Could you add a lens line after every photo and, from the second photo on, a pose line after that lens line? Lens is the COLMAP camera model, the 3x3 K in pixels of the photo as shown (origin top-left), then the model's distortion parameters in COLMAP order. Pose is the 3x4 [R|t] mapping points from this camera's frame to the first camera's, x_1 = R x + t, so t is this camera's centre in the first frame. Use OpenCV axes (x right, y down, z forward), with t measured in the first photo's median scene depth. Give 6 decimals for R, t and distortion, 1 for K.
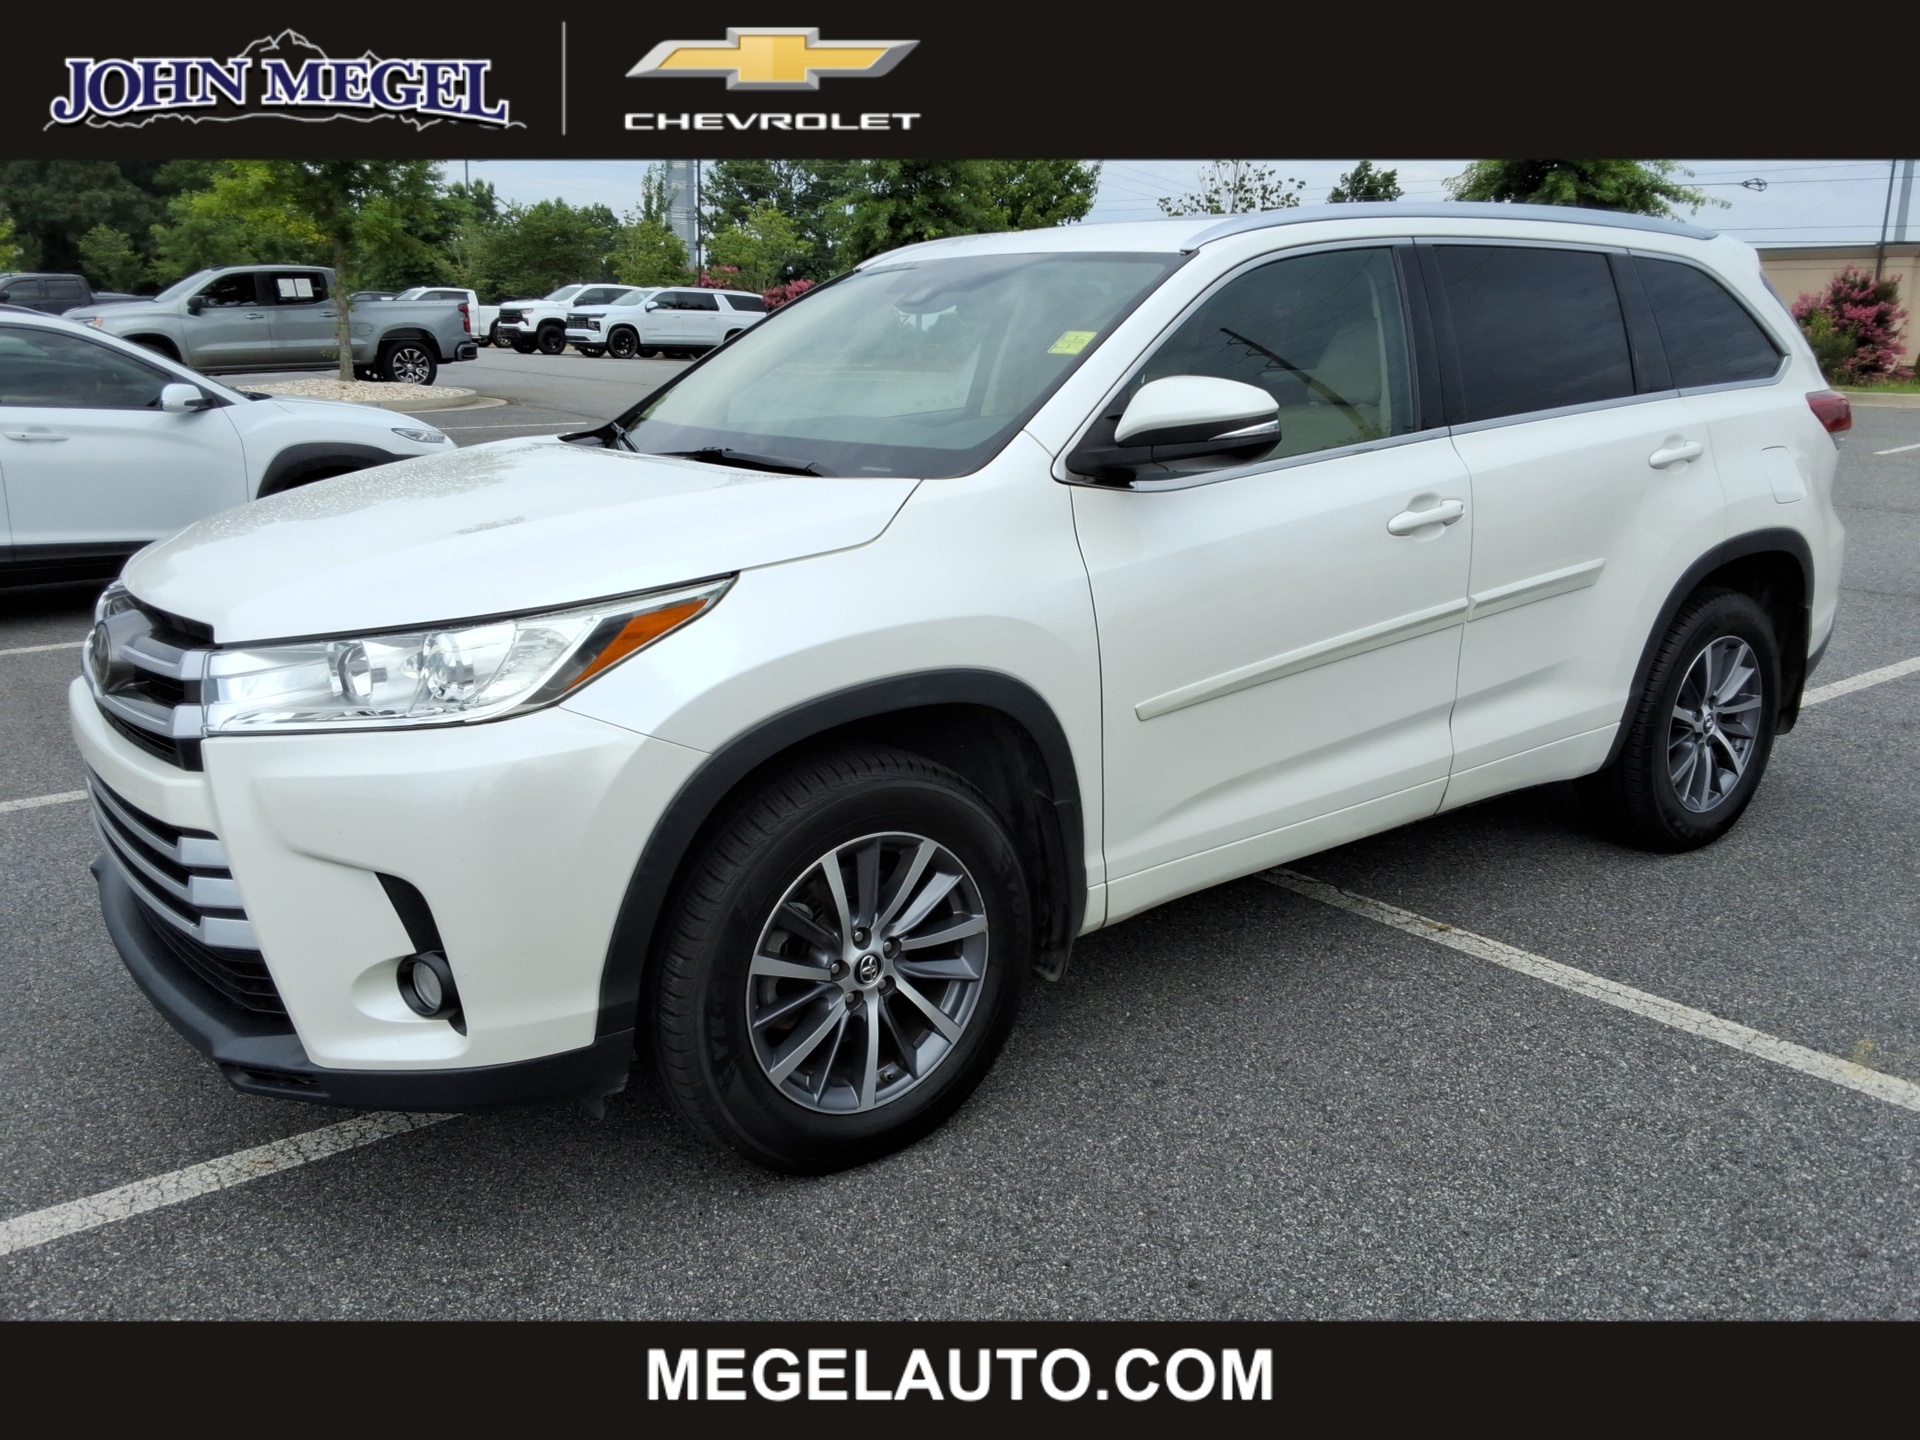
lens RADIAL K [[1539.4, 0, 983.7], [0, 1539.4, 700.5], [0, 0, 1]] dist [0.107121, -0.165328]
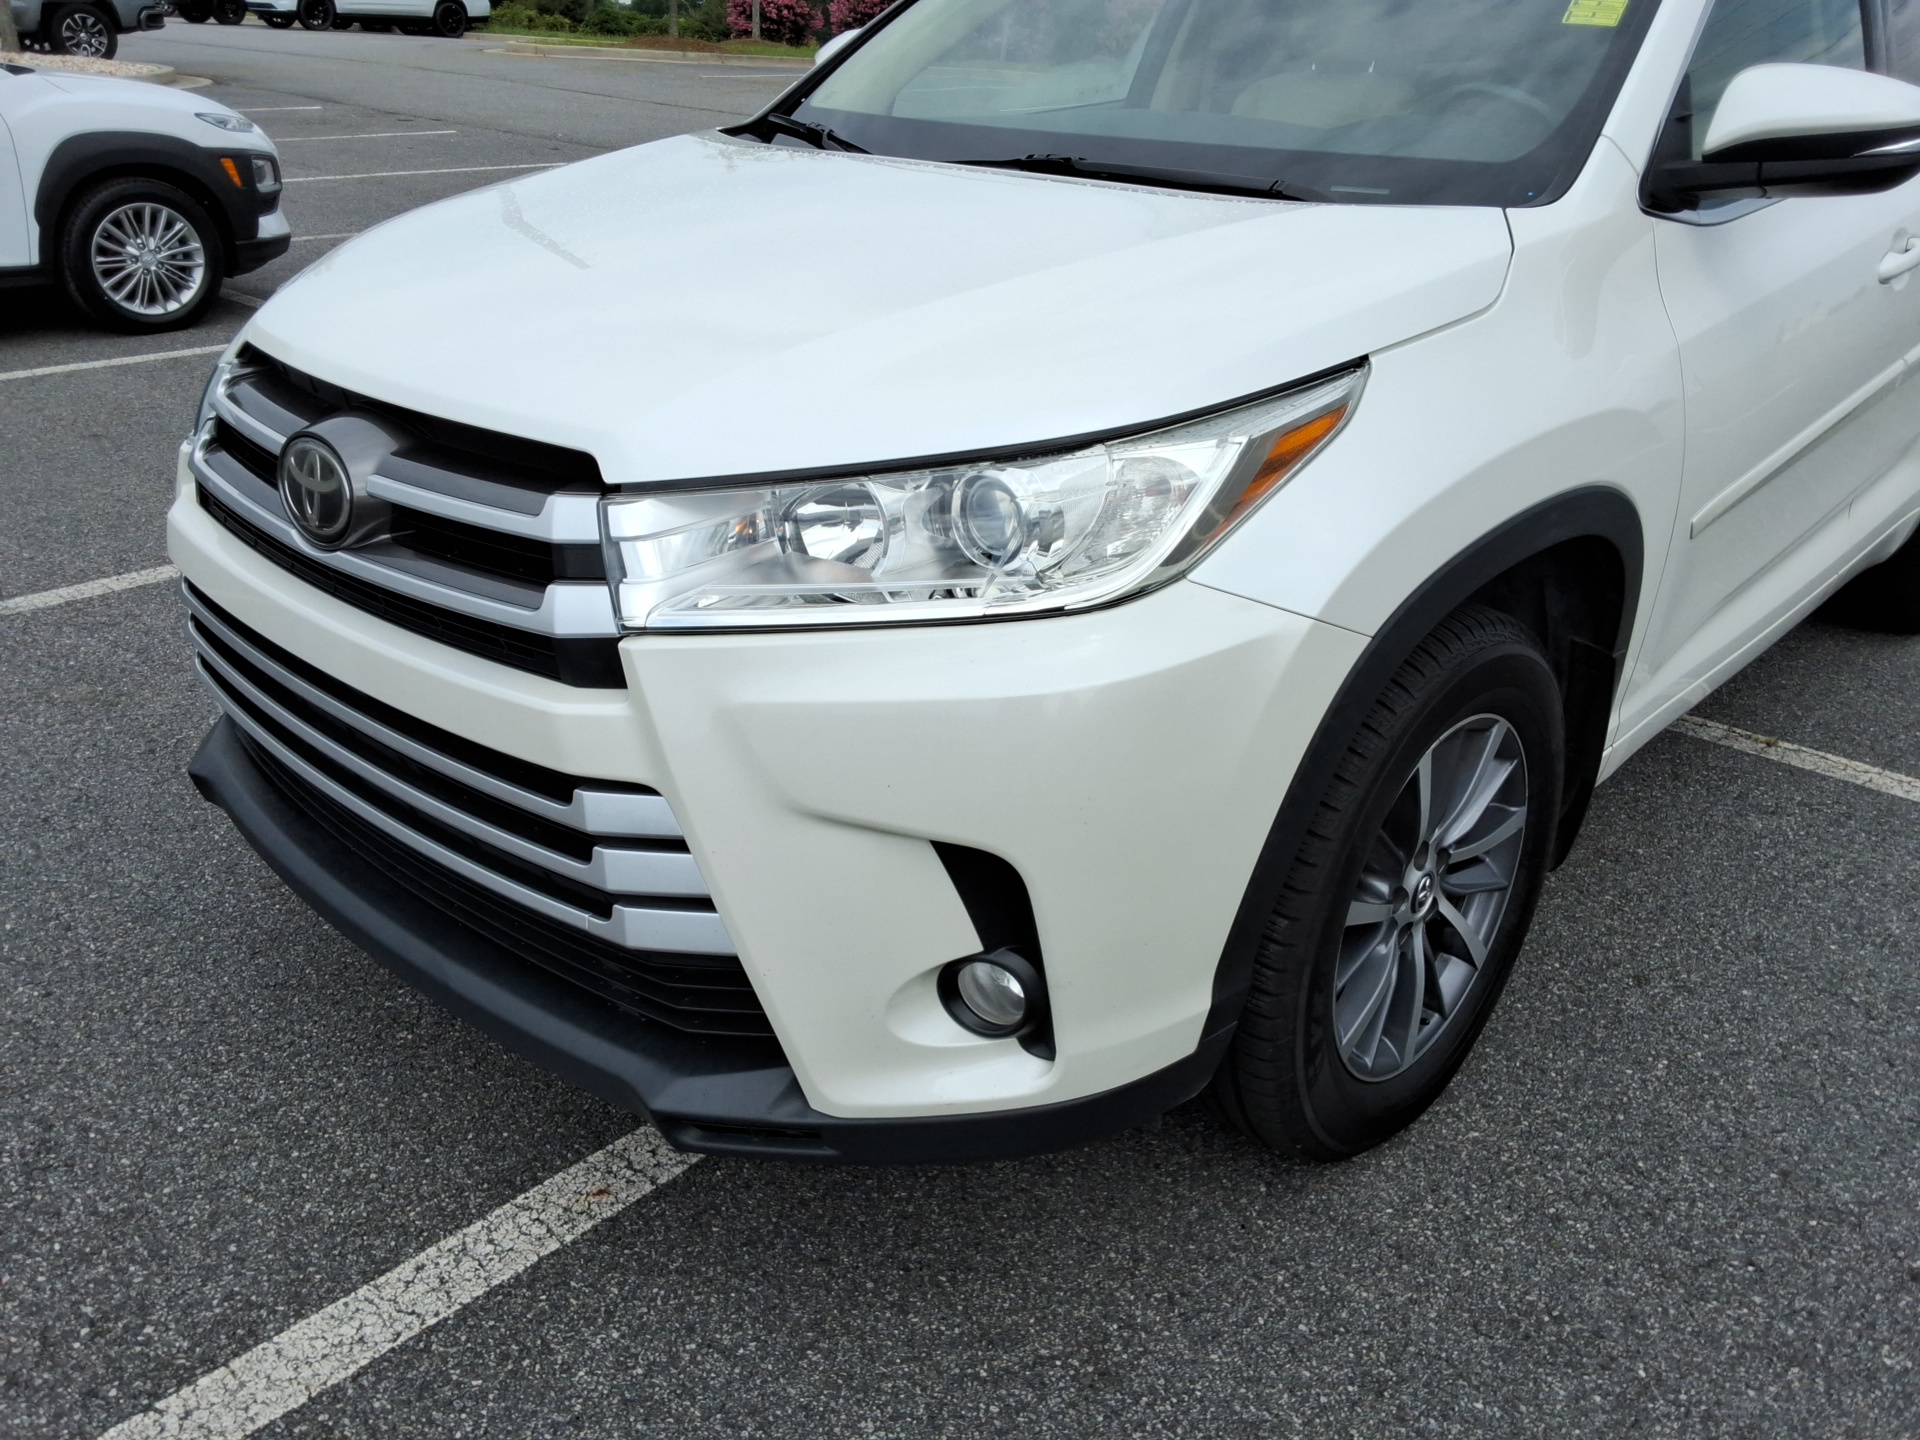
lens RADIAL K [[1539.4, 0, 965.7], [0, 1539.4, 690.0], [0, 0, 1]] dist [0.107121, -0.165328]
pose [[0.985115, -0.040338, 0.167099, -0.417035], [0.010957, 0.984836, 0.173144, -0.055782], [-0.171549, -0.168736, 0.970618, 0.327604]]
